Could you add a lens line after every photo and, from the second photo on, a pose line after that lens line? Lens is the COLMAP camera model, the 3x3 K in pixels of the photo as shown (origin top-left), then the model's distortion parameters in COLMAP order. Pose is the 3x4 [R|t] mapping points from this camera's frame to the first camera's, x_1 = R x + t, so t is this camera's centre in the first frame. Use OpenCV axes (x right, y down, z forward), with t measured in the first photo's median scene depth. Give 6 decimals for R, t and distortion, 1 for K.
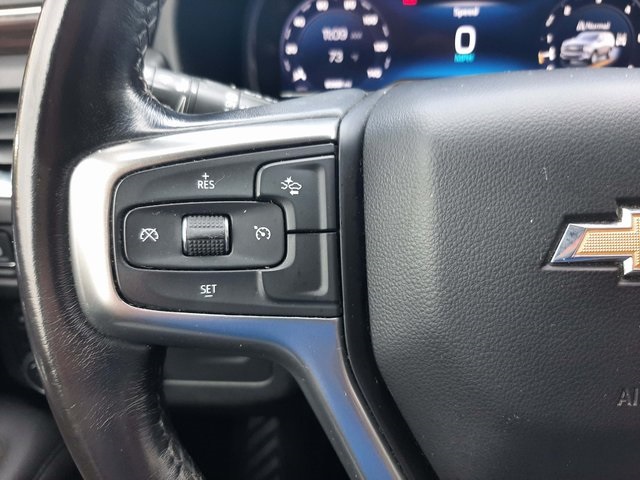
lens RADIAL K [[615.2, 0, 382.4], [0, 615.2, 241.5], [0, 0, 1]] dist [0.012447, 0.010604]
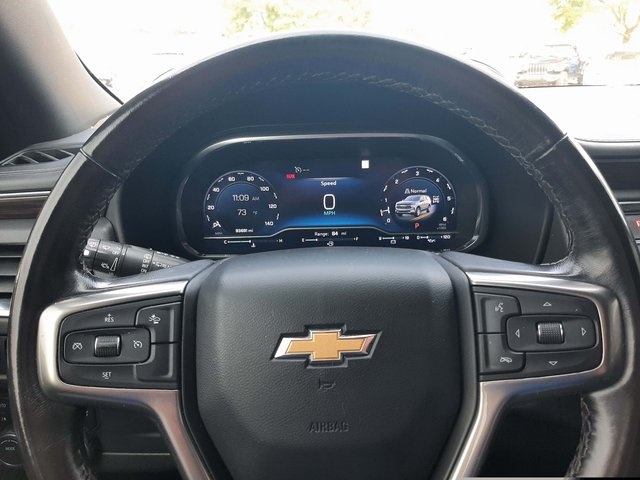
lens RADIAL K [[523.7, 0, 320.0], [0, 523.7, 240.0], [0, 0, 1]] dist [0.056114, -0.083840]
pose [[0.999897, -0.012676, -0.006735, 0.369134], [0.011222, 0.982898, -0.183807, -0.023303], [0.008950, 0.183712, 0.982939, -0.639486]]
